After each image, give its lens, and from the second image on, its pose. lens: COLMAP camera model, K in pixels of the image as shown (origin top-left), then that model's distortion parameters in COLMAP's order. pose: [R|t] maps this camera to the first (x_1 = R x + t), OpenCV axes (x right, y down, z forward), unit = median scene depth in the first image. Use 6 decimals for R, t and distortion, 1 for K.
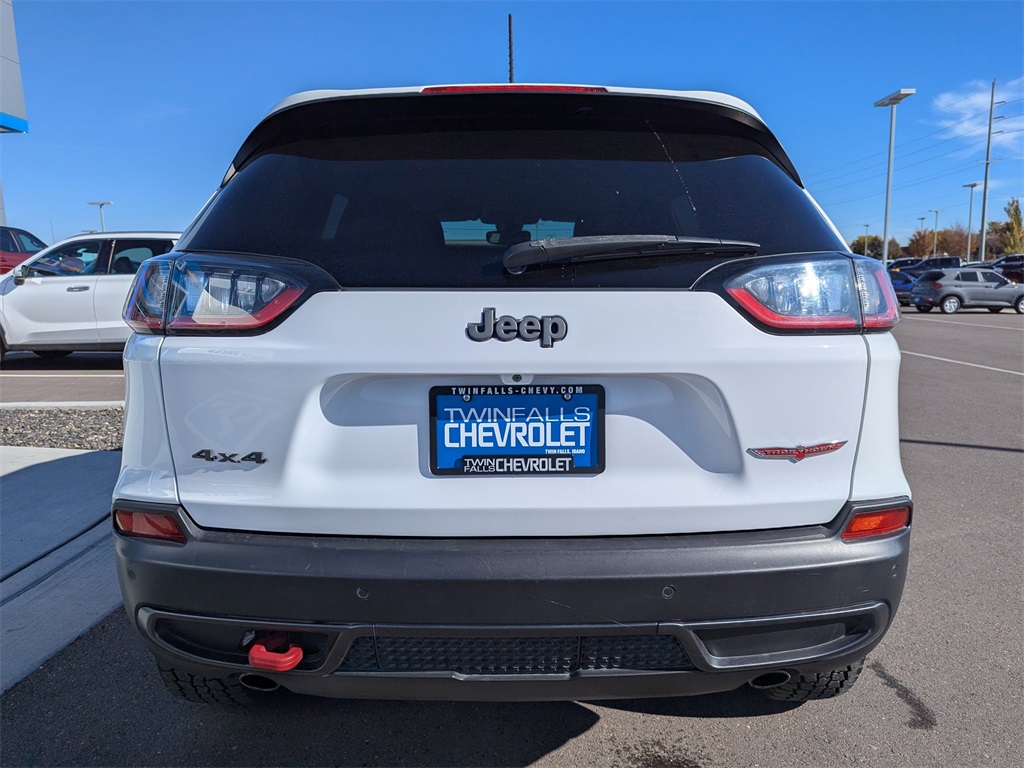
lens RADIAL K [[737.8, 0, 546.1], [0, 737.8, 377.4], [0, 0, 1]] dist [0.047878, -0.039905]
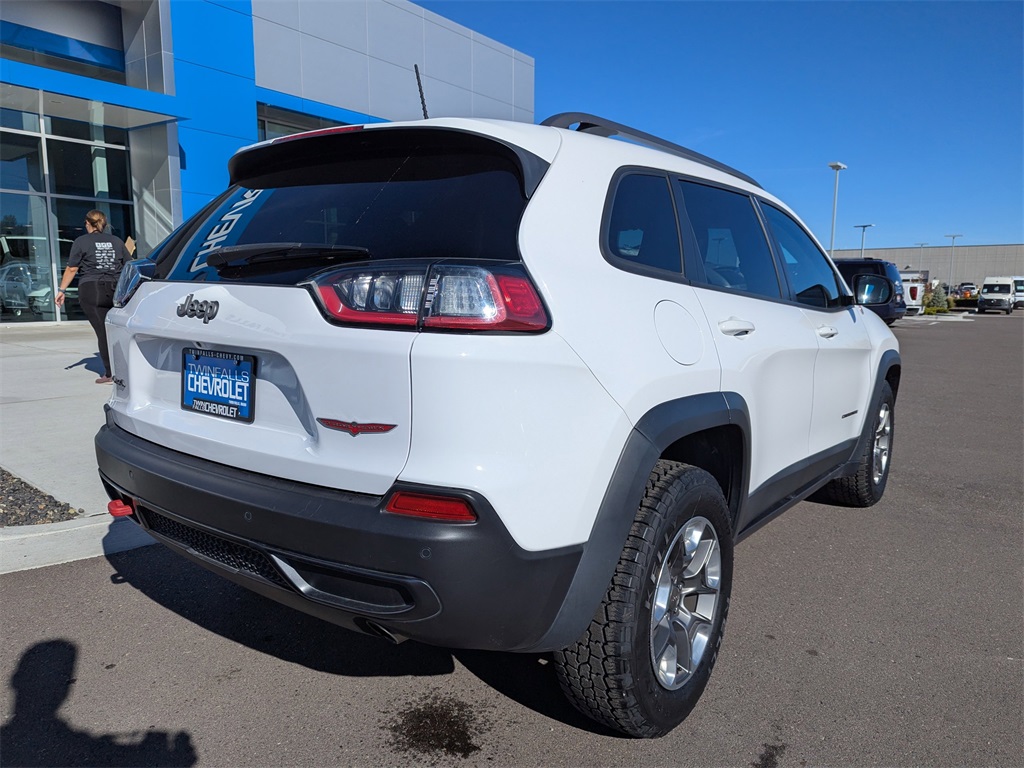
lens RADIAL K [[762.6, 0, 522.8], [0, 762.6, 379.5], [0, 0, 1]] dist [-0.033287, -0.003541]
pose [[0.803079, 0.099153, -0.587565, 1.258792], [-0.109756, 0.993801, 0.017692, -0.024676], [0.585677, 0.050281, 0.808984, 0.182497]]
